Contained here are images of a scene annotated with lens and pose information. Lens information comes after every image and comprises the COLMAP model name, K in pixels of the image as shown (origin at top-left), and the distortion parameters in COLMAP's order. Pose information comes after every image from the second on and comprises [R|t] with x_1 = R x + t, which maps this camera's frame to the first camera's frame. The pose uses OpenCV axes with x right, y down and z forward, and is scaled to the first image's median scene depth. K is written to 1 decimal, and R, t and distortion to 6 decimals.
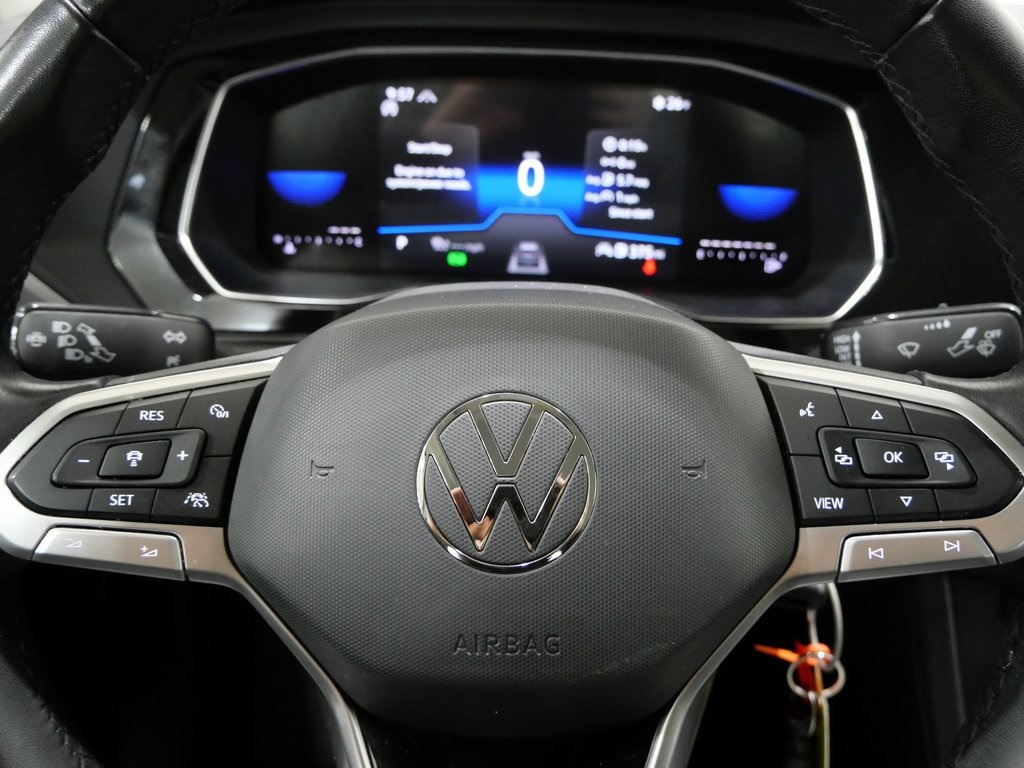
lens RADIAL K [[865.4, 0, 512.0], [0, 865.4, 384.0], [0, 0, 1]] dist [-0.048518, -0.002029]
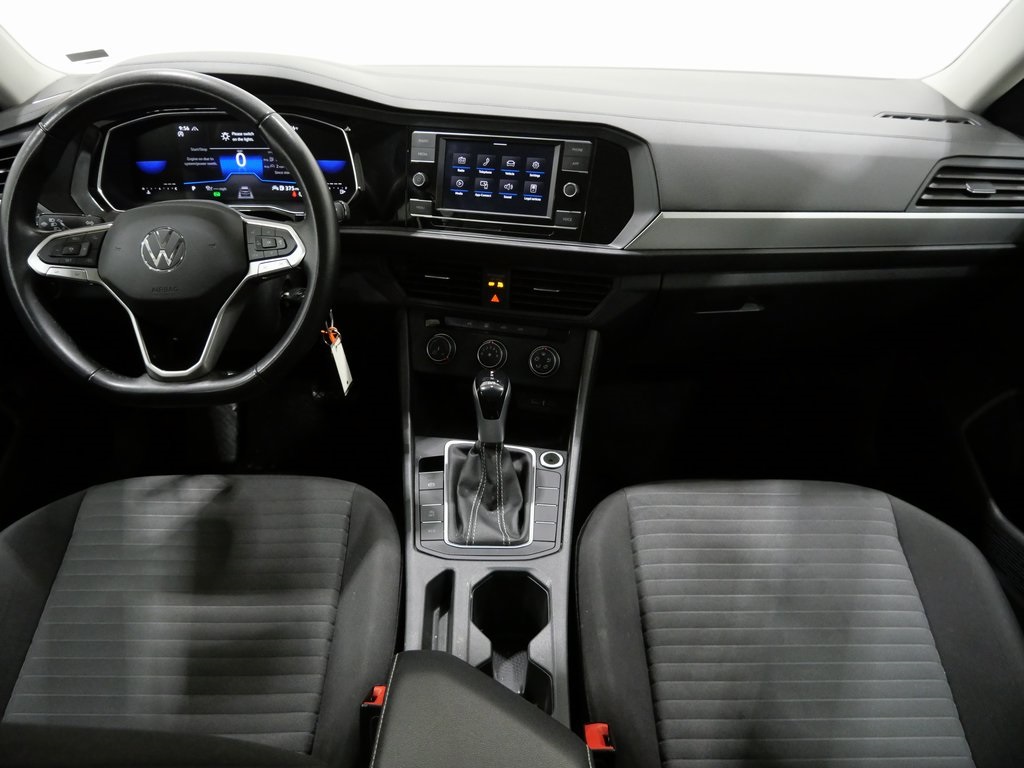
lens RADIAL K [[730.3, 0, 512.0], [0, 730.3, 384.0], [0, 0, 1]] dist [-0.045879, 0.001639]
pose [[0.998498, -0.039324, 0.038161, 0.705315], [0.034824, 0.993081, 0.112147, 0.199736], [-0.042307, -0.110650, 0.992959, -1.190454]]
